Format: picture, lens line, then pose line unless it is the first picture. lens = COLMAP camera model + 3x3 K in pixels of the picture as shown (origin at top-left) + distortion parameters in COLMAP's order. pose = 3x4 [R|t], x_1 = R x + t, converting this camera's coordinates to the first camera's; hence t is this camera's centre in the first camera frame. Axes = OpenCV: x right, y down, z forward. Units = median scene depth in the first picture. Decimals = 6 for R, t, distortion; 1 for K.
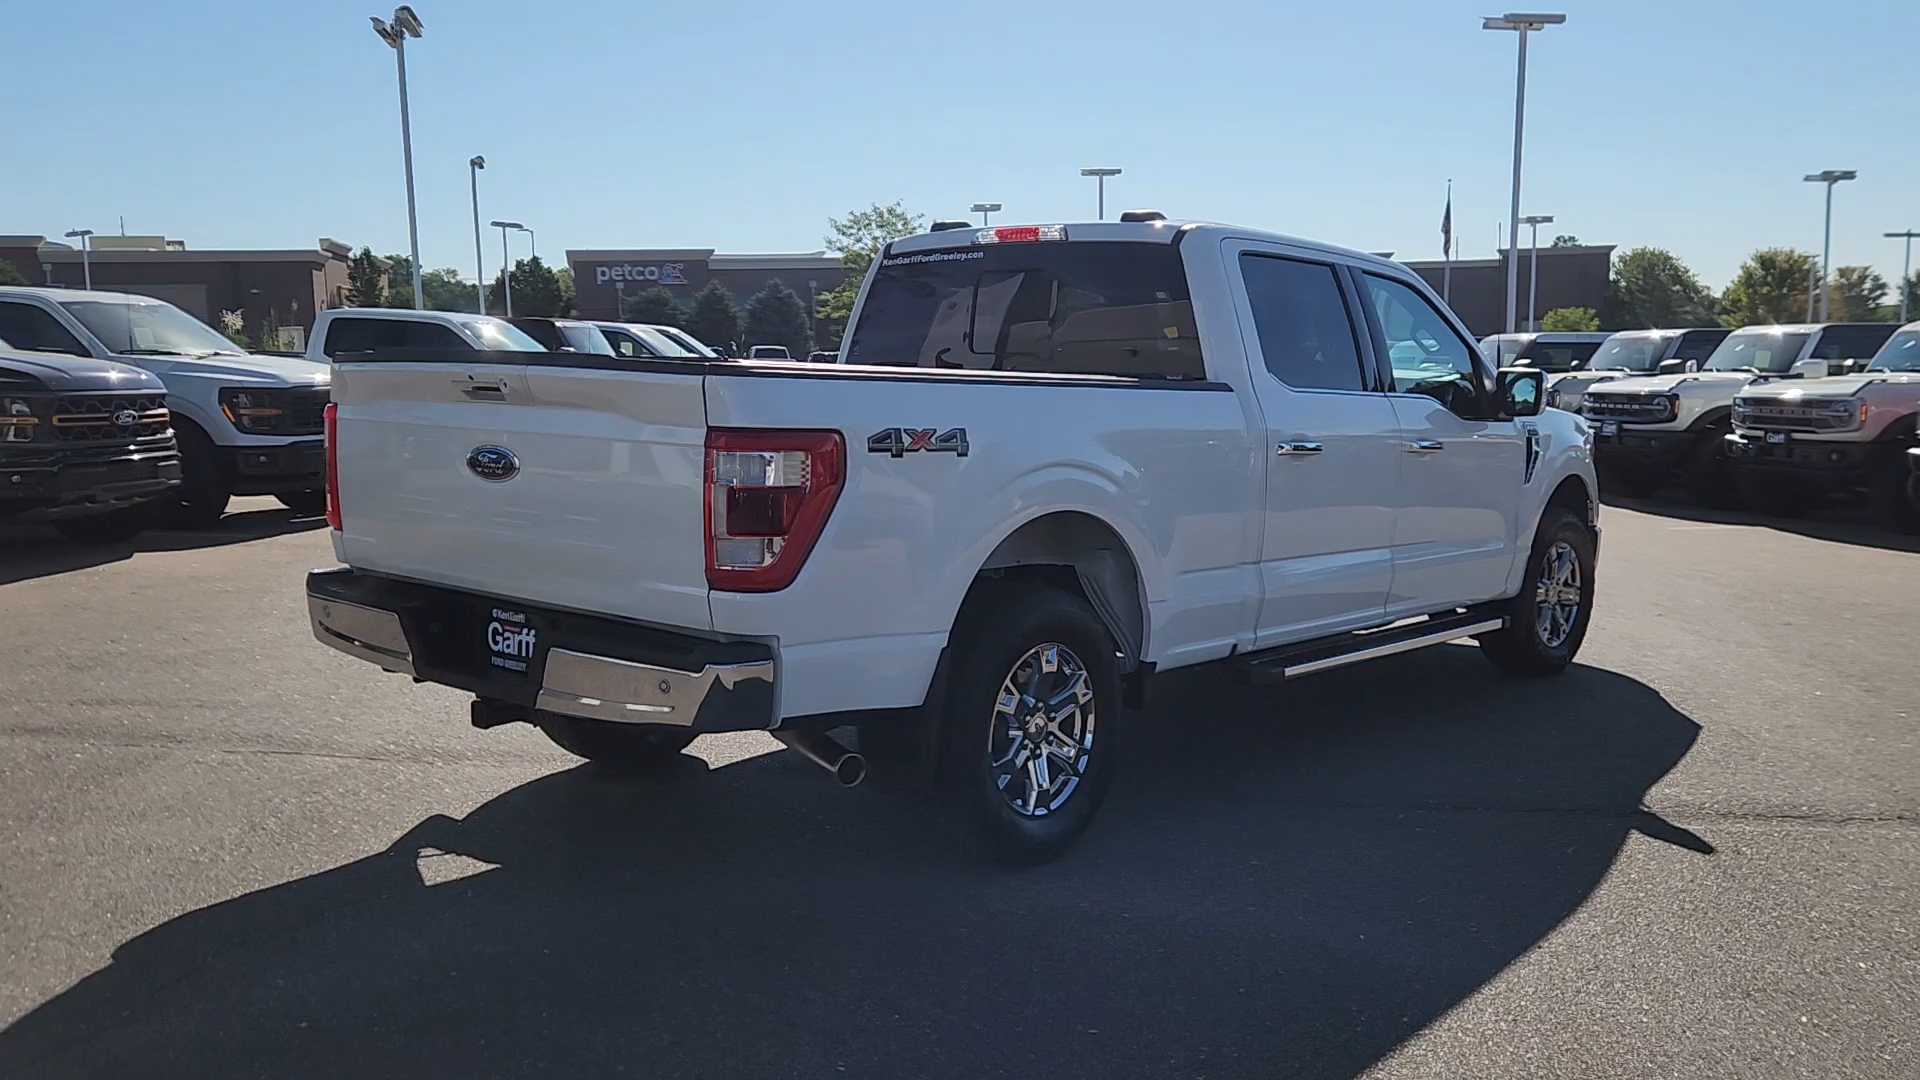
lens RADIAL K [[1619.8, 0, 948.2], [0, 1619.8, 550.7], [0, 0, 1]] dist [0.039845, -0.032530]
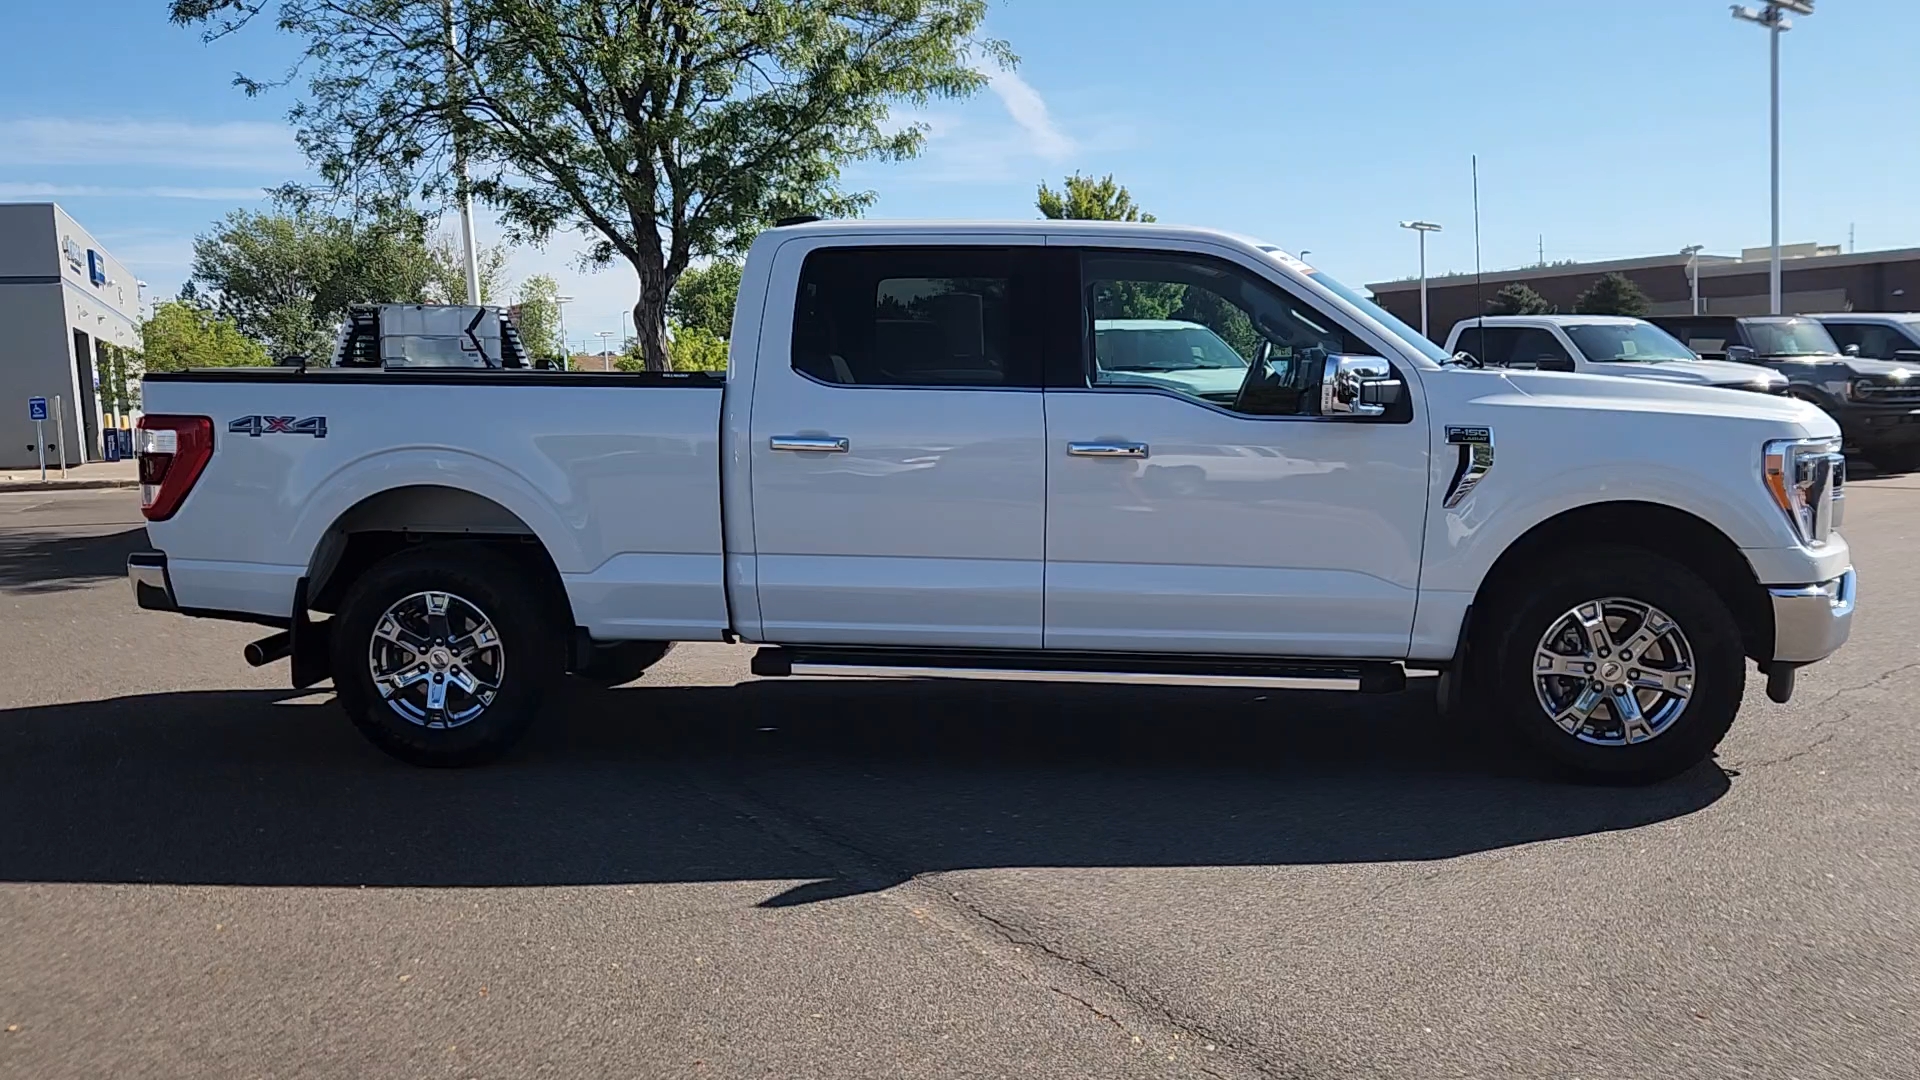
lens RADIAL K [[1619.8, 0, 948.9], [0, 1619.8, 547.4], [0, 0, 1]] dist [0.039845, -0.032530]
pose [[0.560922, 0.068615, -0.825020, 1.043901], [-0.075284, 0.996658, 0.031704, -0.036259], [0.824439, 0.044327, 0.564213, 0.492741]]
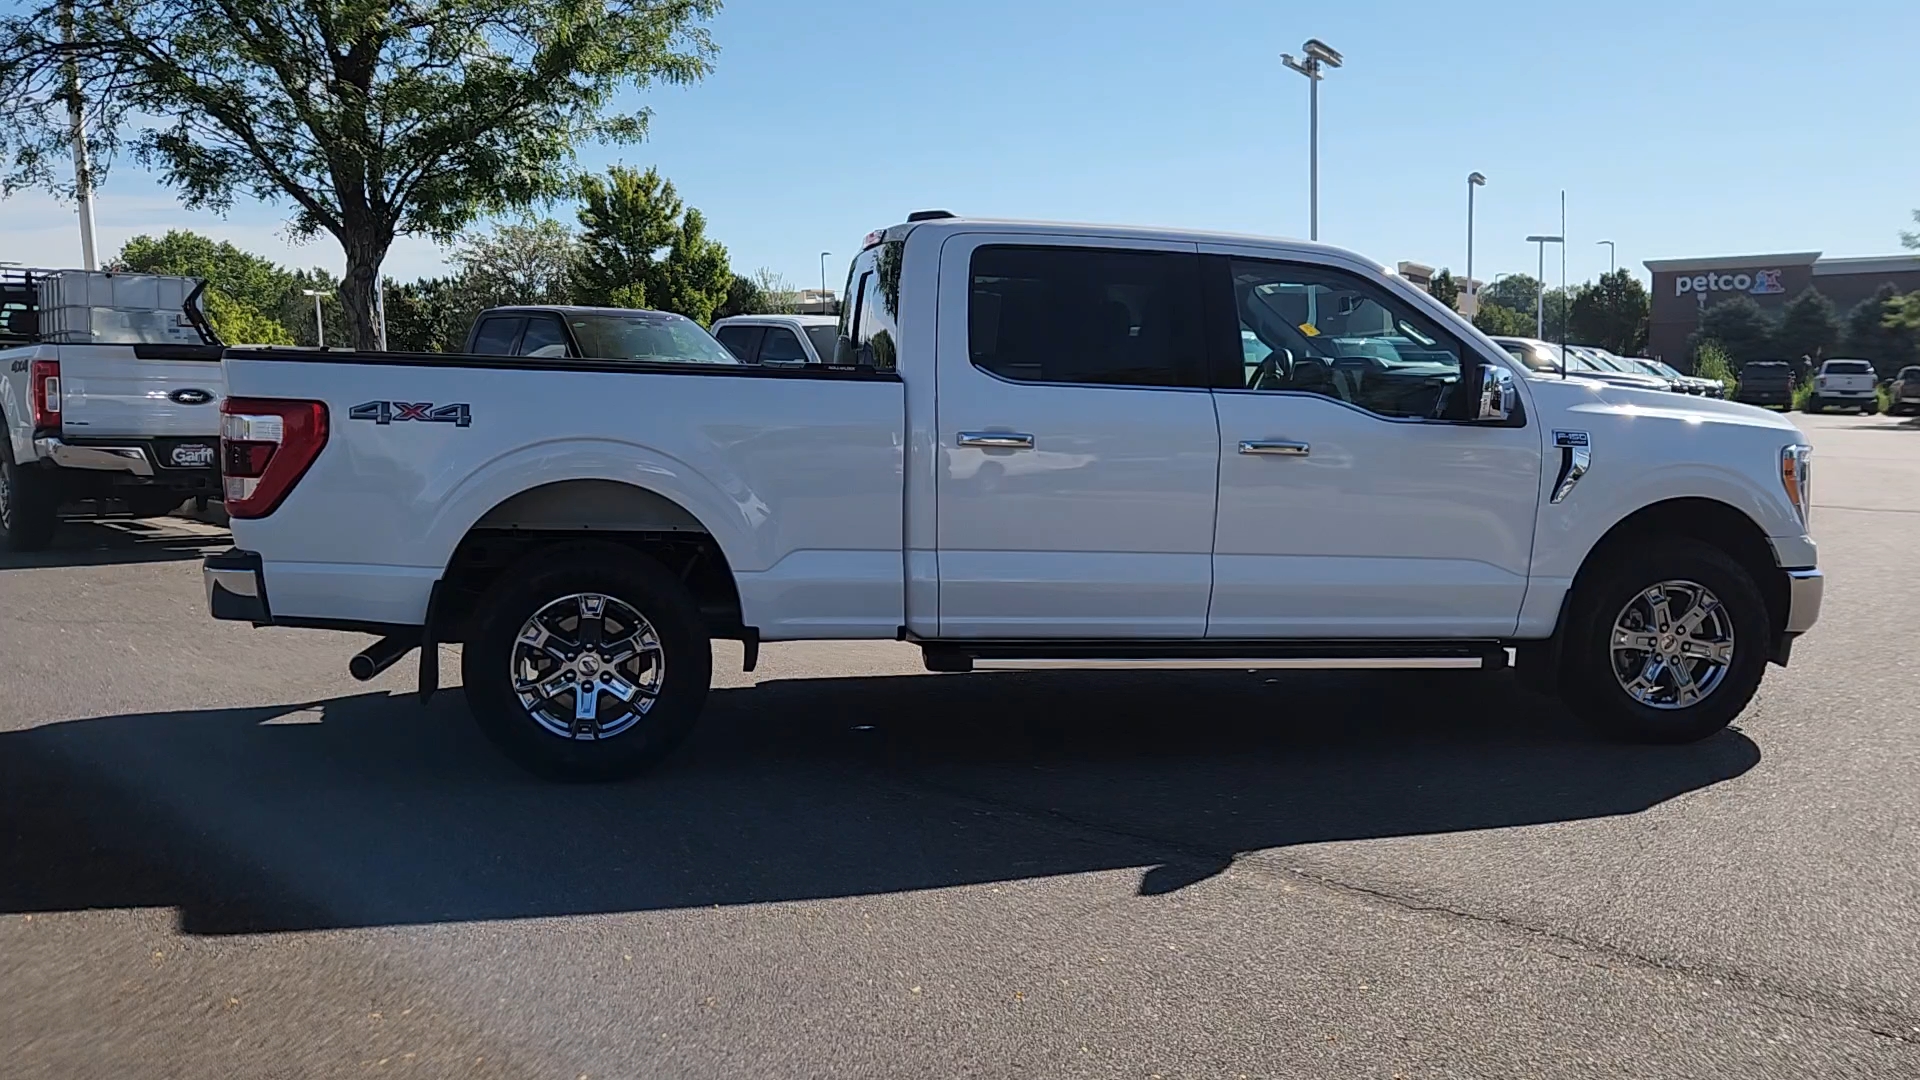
lens RADIAL K [[1619.8, 0, 945.8], [0, 1619.8, 542.3], [0, 0, 1]] dist [0.039845, -0.032530]
pose [[0.786208, 0.063294, -0.614712, 0.776391], [-0.073678, 0.997246, 0.008449, -0.006016], [0.613554, 0.038648, 0.788706, 0.188667]]
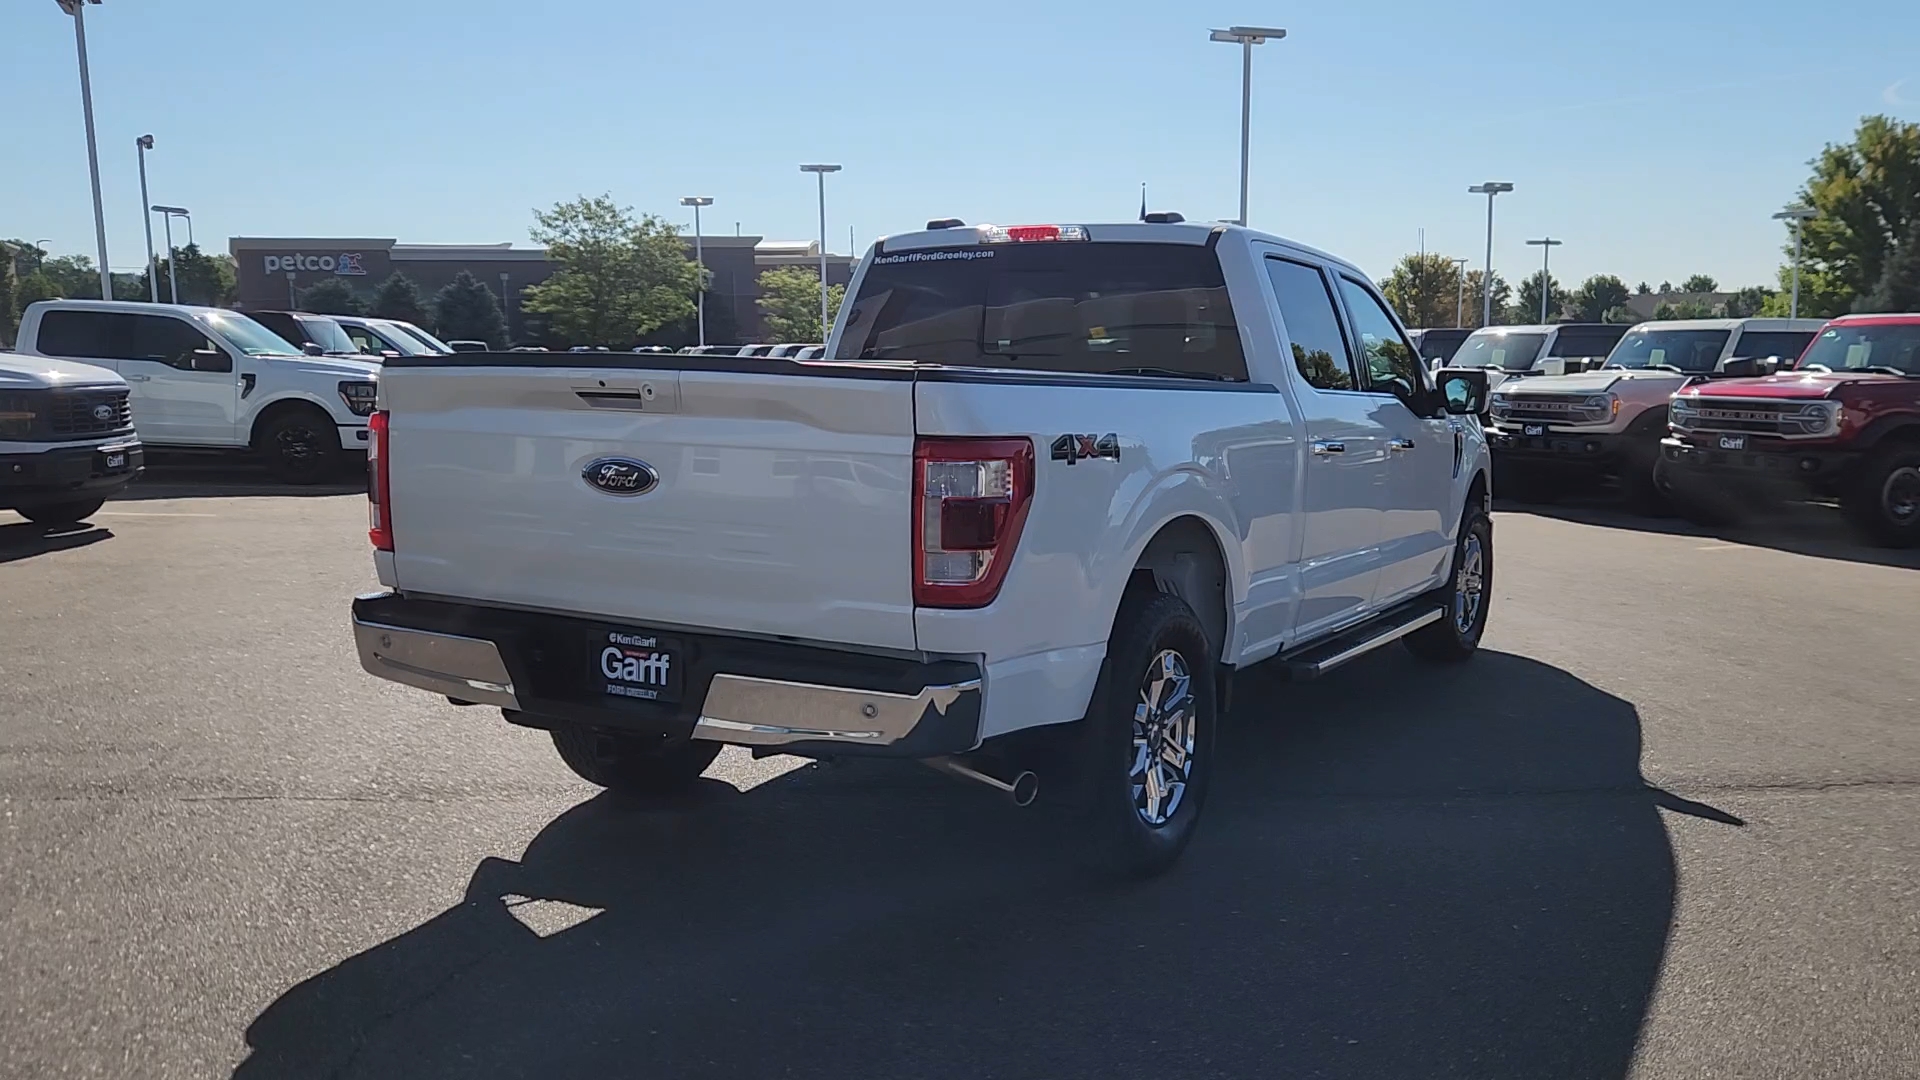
lens RADIAL K [[1619.8, 0, 949.2], [0, 1619.8, 546.0], [0, 0, 1]] dist [0.039845, -0.032530]
pose [[0.981767, -0.022356, 0.188769, -0.202124], [0.022404, 0.999747, 0.001877, -0.008597], [-0.188763, 0.002387, 0.982020, 0.043019]]
